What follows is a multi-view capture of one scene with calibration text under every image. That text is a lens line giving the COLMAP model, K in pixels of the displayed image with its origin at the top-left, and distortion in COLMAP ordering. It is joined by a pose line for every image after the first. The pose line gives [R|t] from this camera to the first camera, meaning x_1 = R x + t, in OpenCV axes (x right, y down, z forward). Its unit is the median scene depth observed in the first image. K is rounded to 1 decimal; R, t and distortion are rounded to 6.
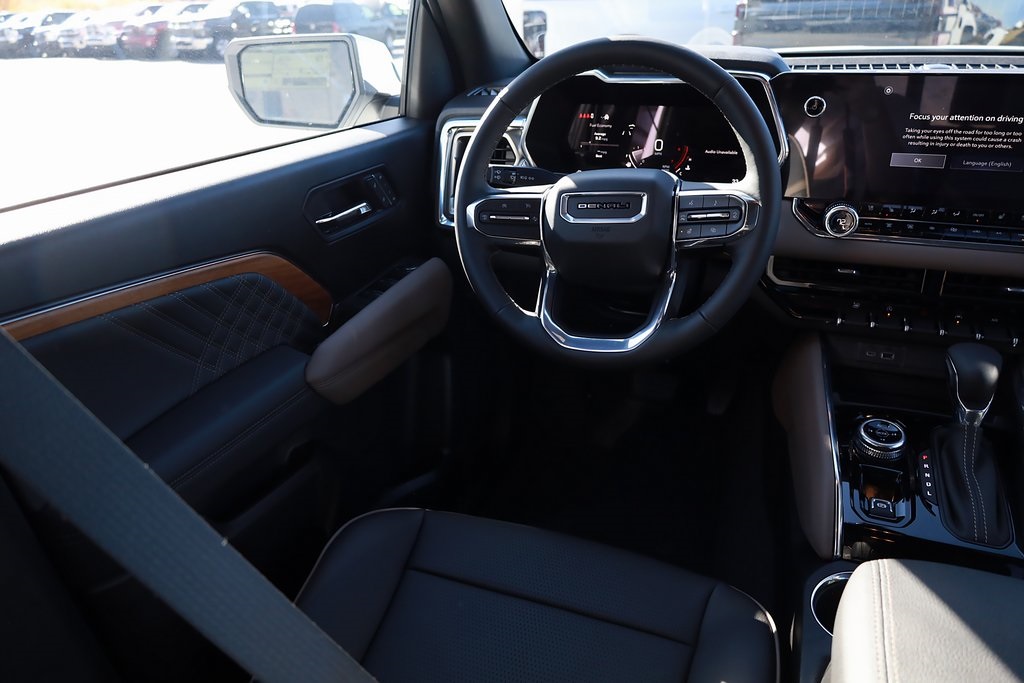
lens RADIAL K [[687.8, 0, 516.6], [0, 687.8, 342.9], [0, 0, 1]] dist [-0.028661, 0.010549]
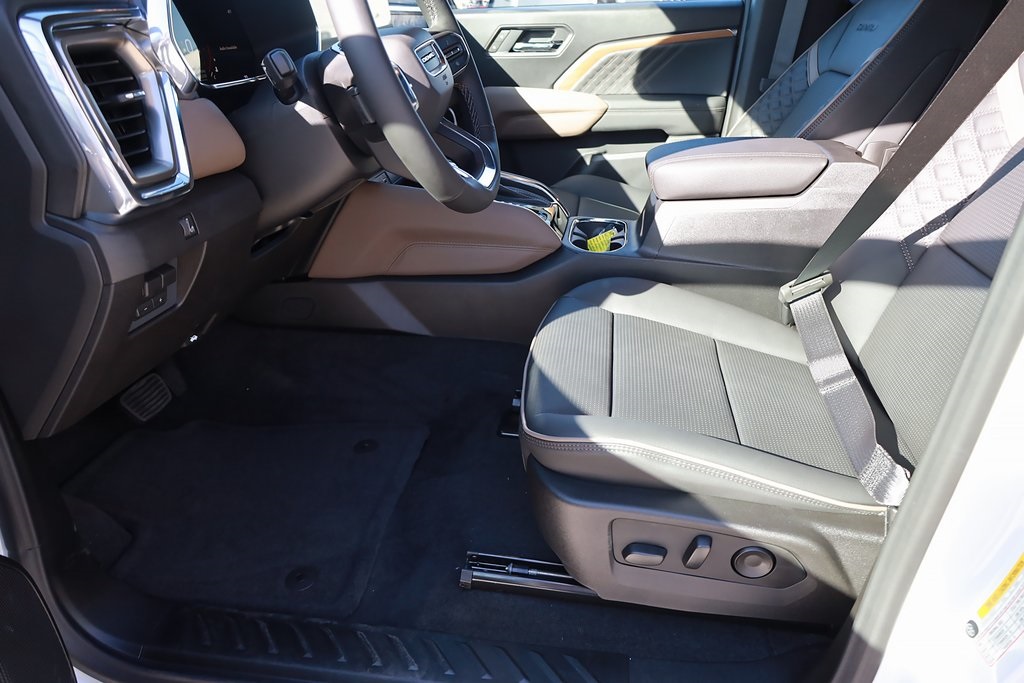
lens RADIAL K [[687.8, 0, 506.3], [0, 687.8, 346.4], [0, 0, 1]] dist [-0.028661, 0.010549]
pose [[-0.222389, -0.395876, 0.890969, -0.929229], [0.442913, 0.773088, 0.454052, -0.264354], [-0.868545, 0.495598, 0.003412, 1.050041]]
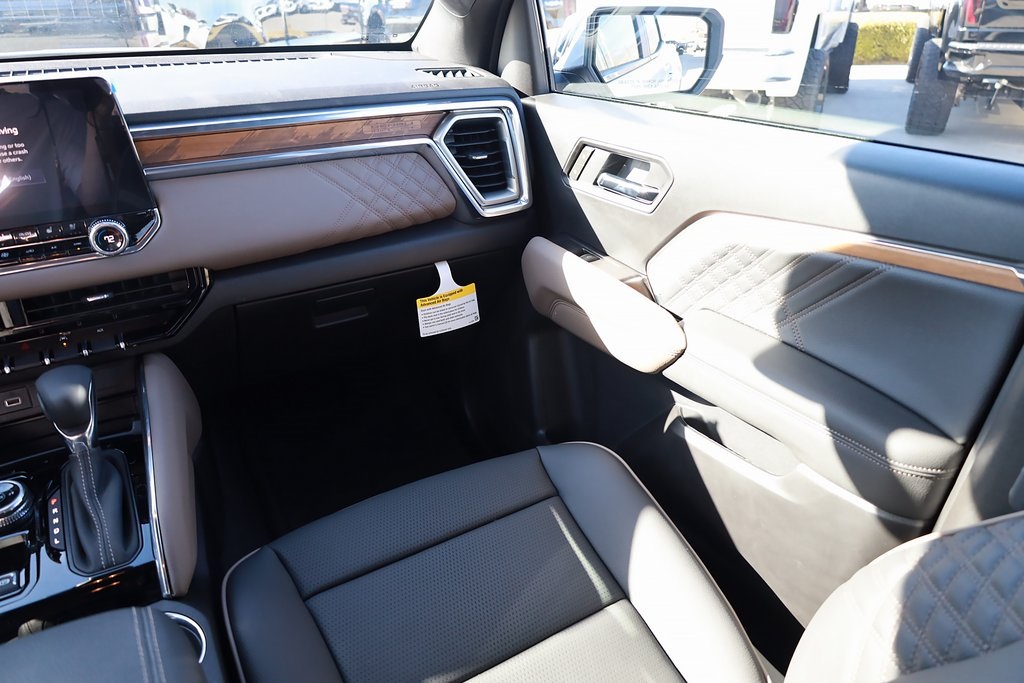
lens RADIAL K [[687.8, 0, 508.3], [0, 687.8, 346.2], [0, 0, 1]] dist [-0.028661, 0.010549]
pose [[0.608438, -0.339111, 0.717500, 0.357896], [0.335572, 0.929238, 0.154619, 0.034082], [-0.719162, 0.146697, 0.679180, -0.091672]]
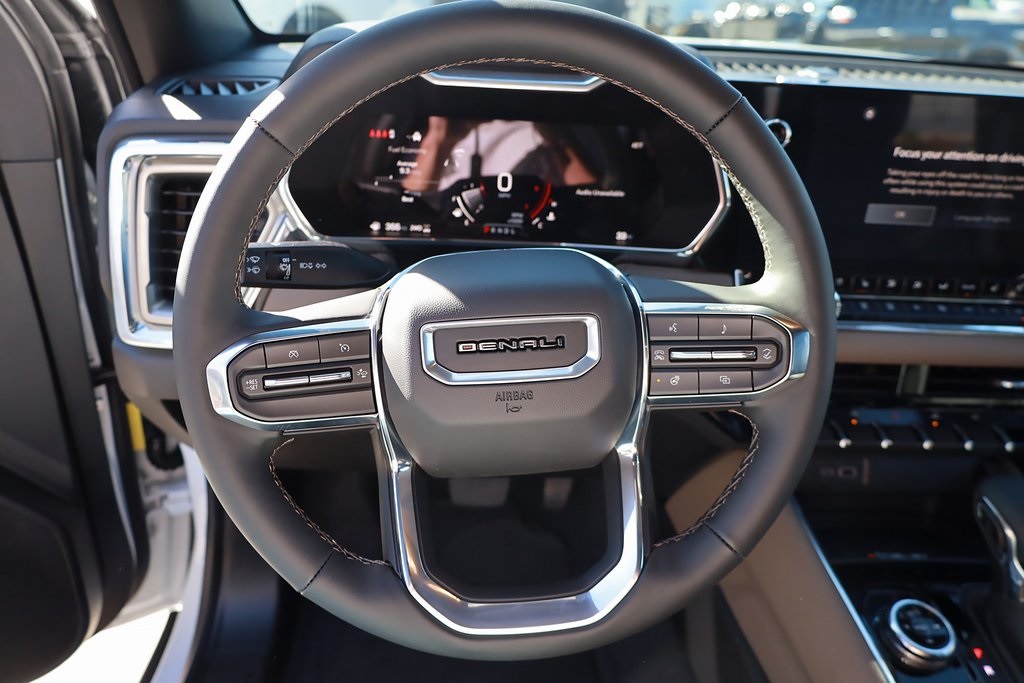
lens RADIAL K [[687.8, 0, 513.9], [0, 687.8, 344.5], [0, 0, 1]] dist [-0.028661, 0.010549]
pose [[0.911903, -0.116459, 0.393536, -0.063580], [0.104201, 0.993172, 0.052456, -0.214260], [-0.396958, -0.006828, 0.917811, 0.516234]]
